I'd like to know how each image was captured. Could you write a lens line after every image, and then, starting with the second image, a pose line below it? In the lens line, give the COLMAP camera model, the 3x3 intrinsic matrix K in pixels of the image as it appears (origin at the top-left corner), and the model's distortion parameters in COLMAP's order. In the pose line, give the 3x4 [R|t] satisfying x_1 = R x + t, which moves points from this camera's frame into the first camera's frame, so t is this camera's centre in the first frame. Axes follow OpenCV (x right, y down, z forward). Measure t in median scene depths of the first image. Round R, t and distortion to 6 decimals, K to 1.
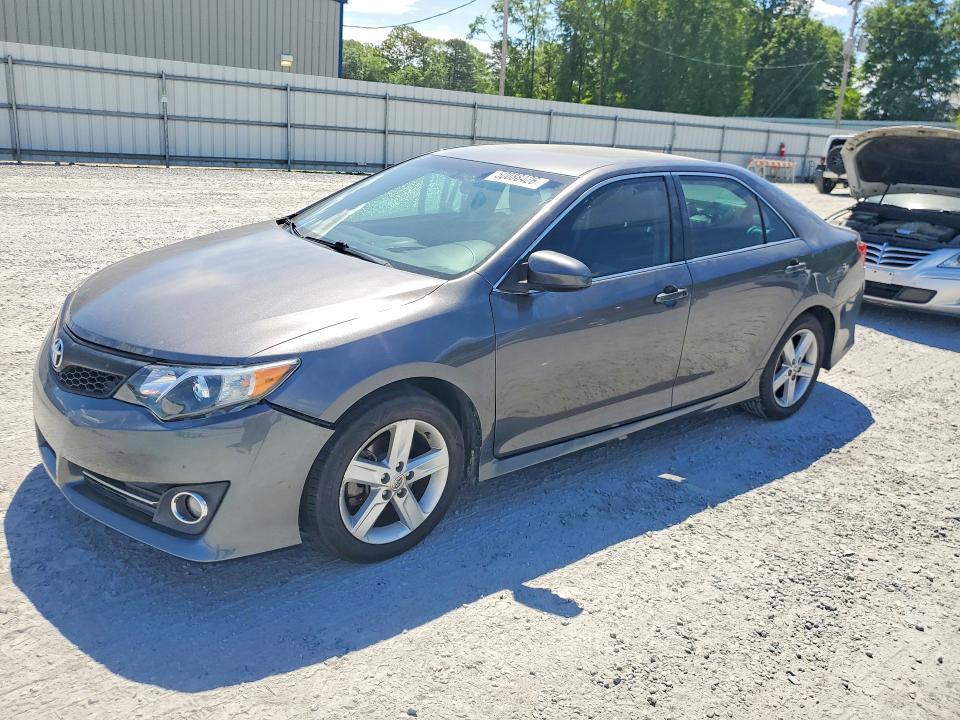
lens RADIAL K [[767.0, 0, 480.0], [0, 767.0, 360.0], [0, 0, 1]] dist [0.035914, -0.005891]
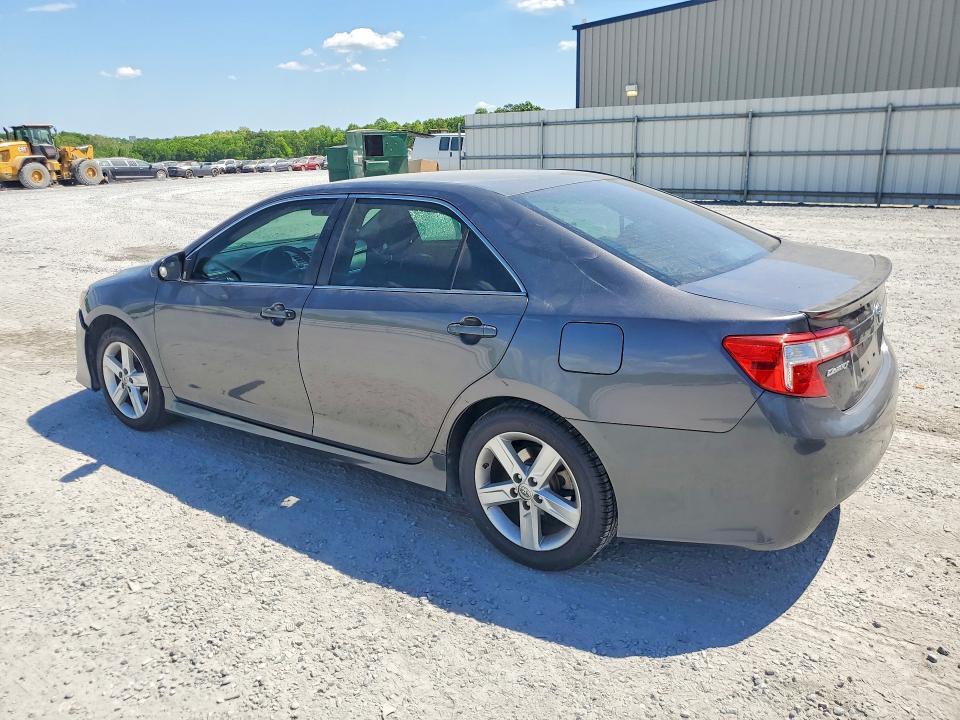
lens RADIAL K [[785.0, 0, 465.0], [0, 785.0, 357.5], [0, 0, 1]] dist [0.009918, 0.006184]
pose [[0.223453, 0.182930, -0.957395, 0.573584], [-0.249784, 0.960178, 0.125162, -0.092659], [0.942166, 0.211174, 0.260248, 0.439513]]
